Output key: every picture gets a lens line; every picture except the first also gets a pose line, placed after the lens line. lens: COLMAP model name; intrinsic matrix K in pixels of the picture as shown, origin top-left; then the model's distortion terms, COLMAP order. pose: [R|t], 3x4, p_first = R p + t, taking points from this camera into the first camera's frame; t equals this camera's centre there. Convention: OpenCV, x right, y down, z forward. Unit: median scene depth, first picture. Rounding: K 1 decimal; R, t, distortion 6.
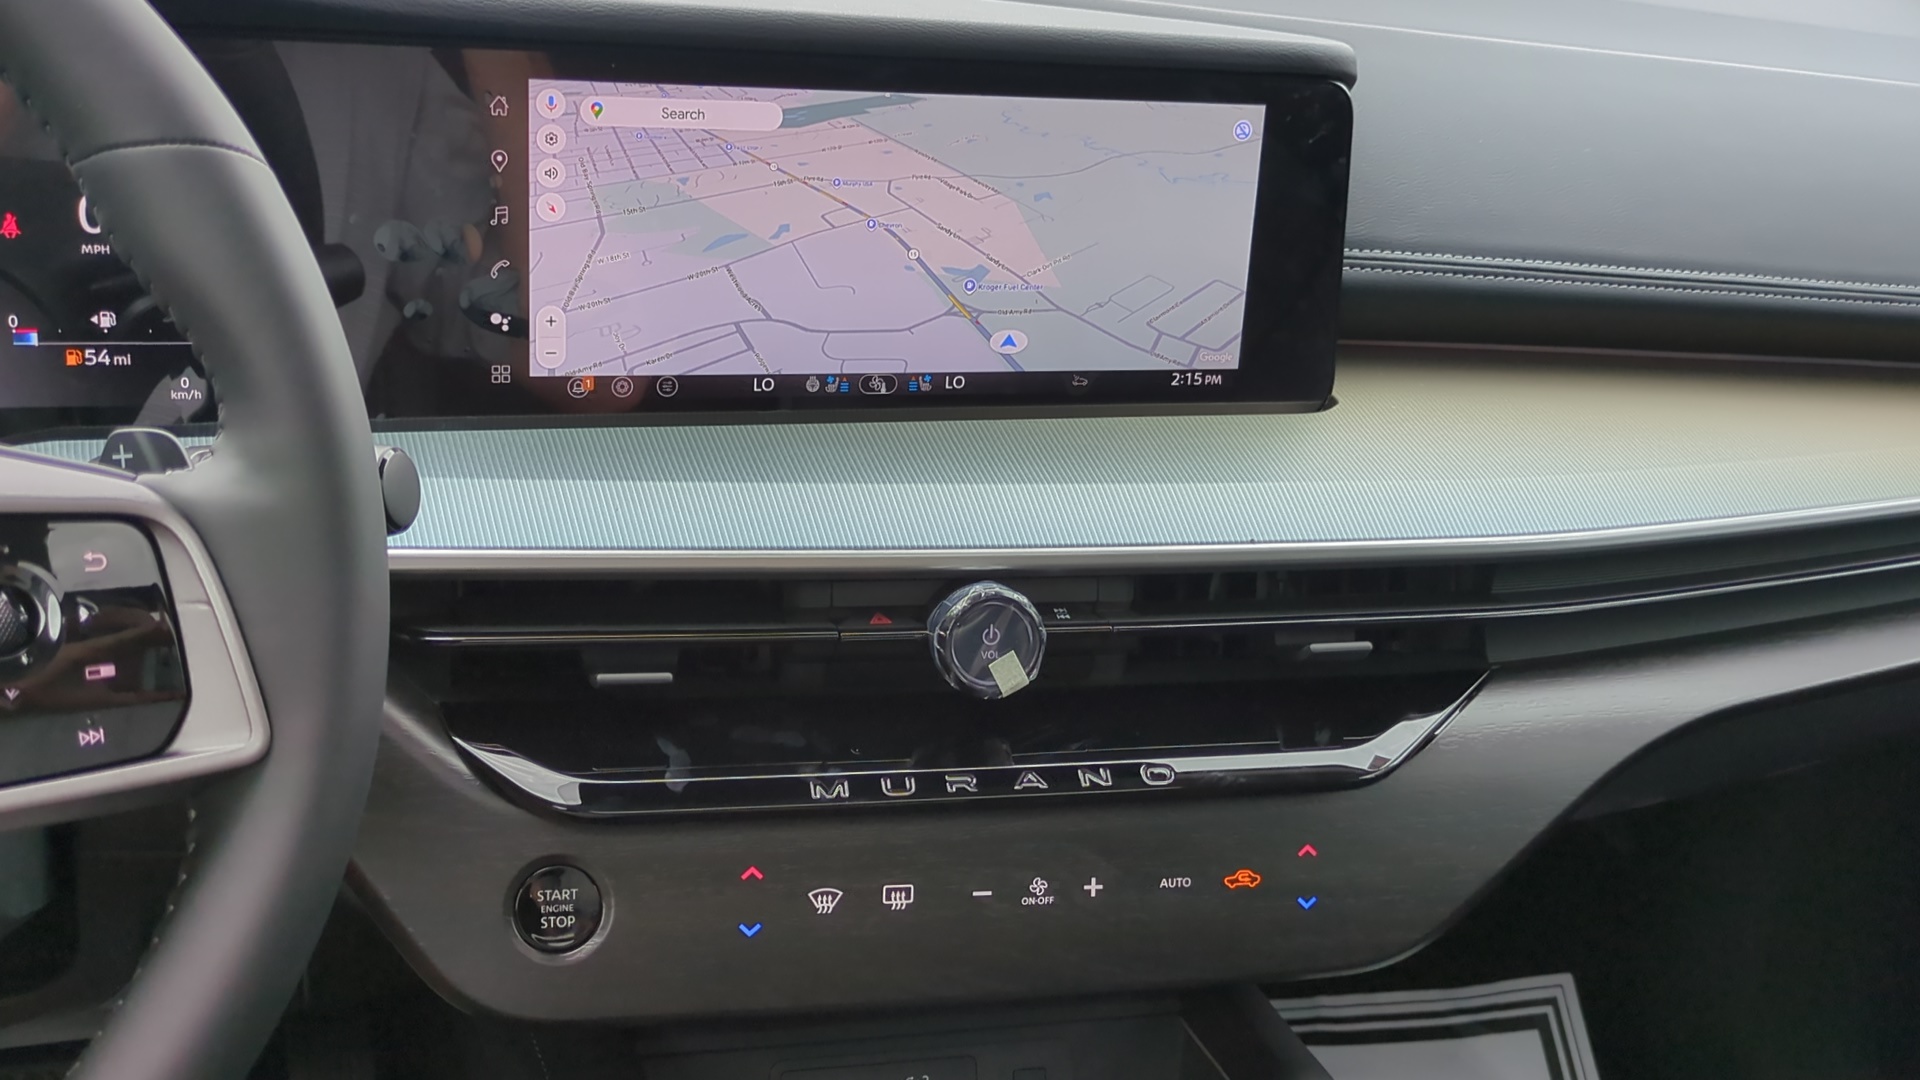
lens RADIAL K [[1962.3, 0, 946.5], [0, 1962.3, 526.9], [0, 0, 1]] dist [0.037529, 0.000000]
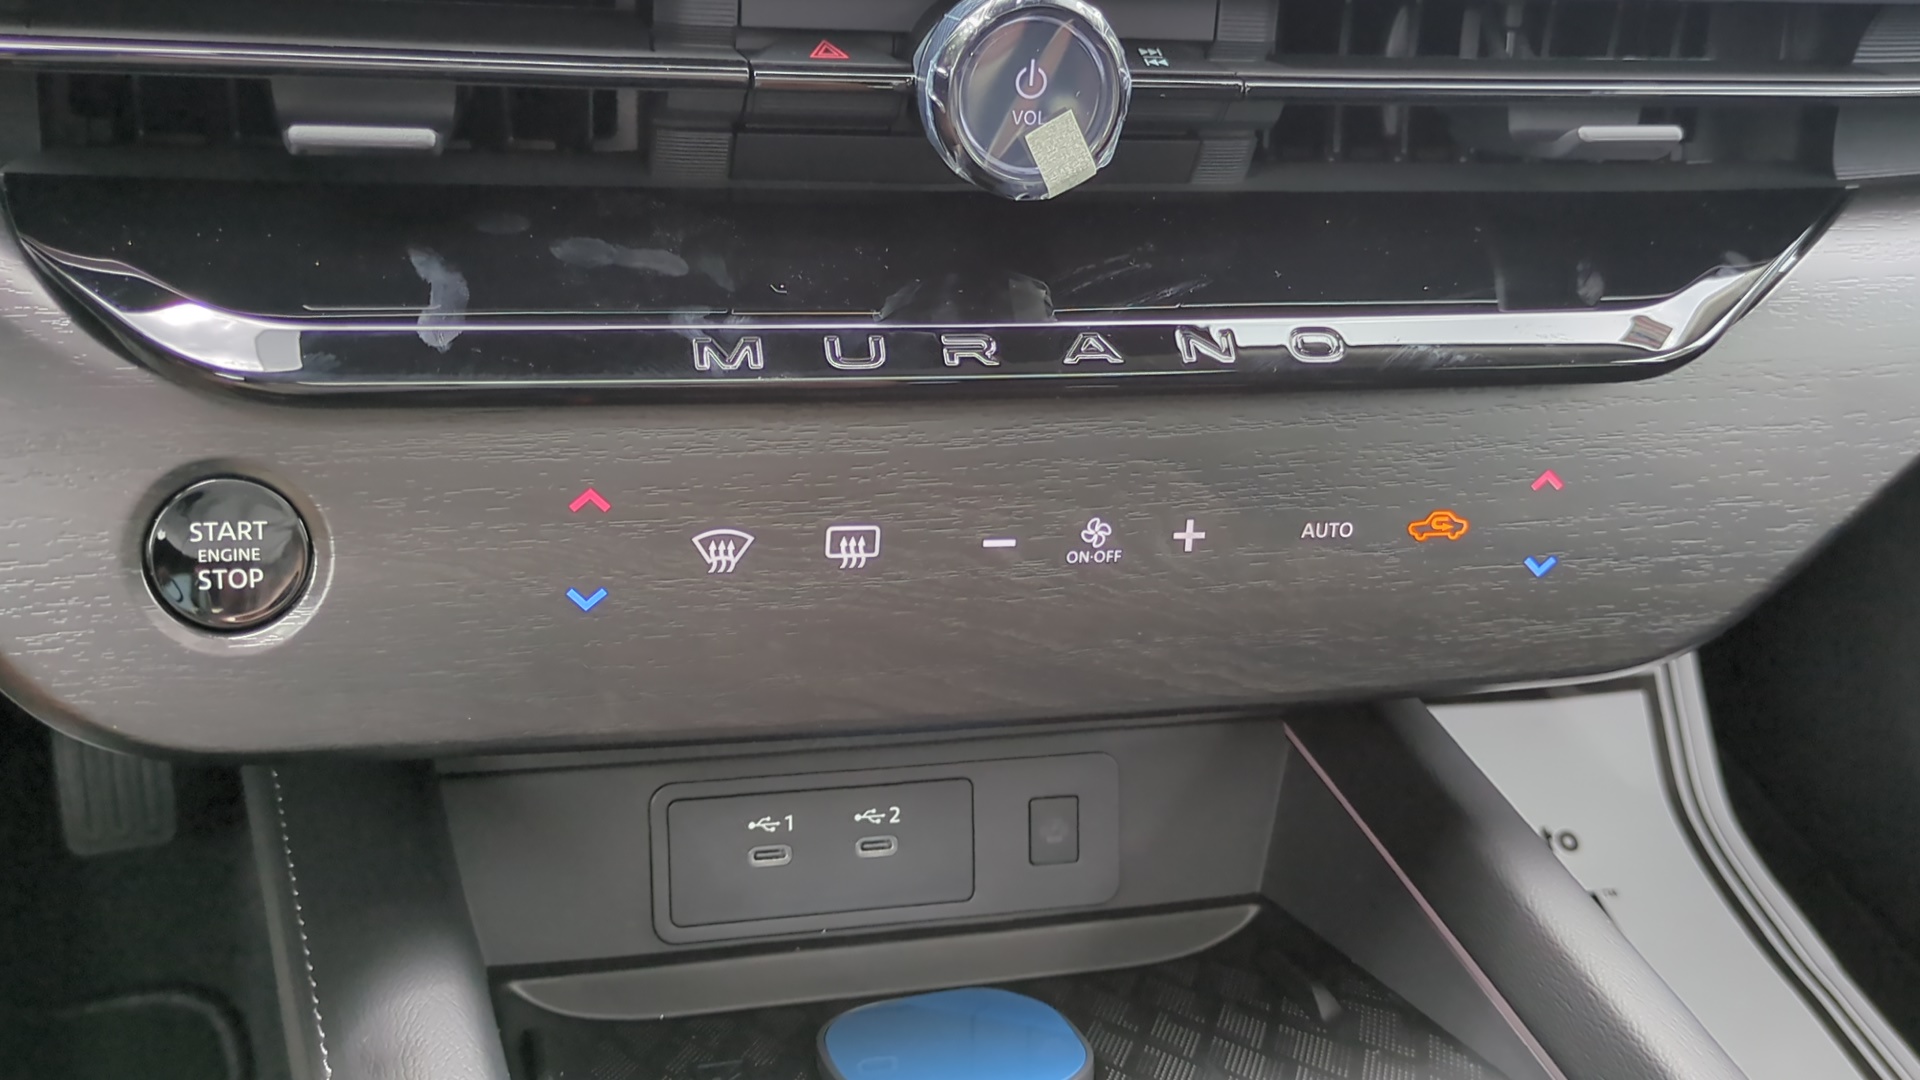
lens RADIAL K [[1962.3, 0, 972.0], [0, 1962.3, 532.6], [0, 0, 1]] dist [0.037529, 0.000000]
pose [[0.999436, 0.022177, 0.025214, -0.004393], [-0.026759, 0.979618, 0.199078, 0.069131], [-0.020285, -0.199640, 0.979659, 0.436543]]
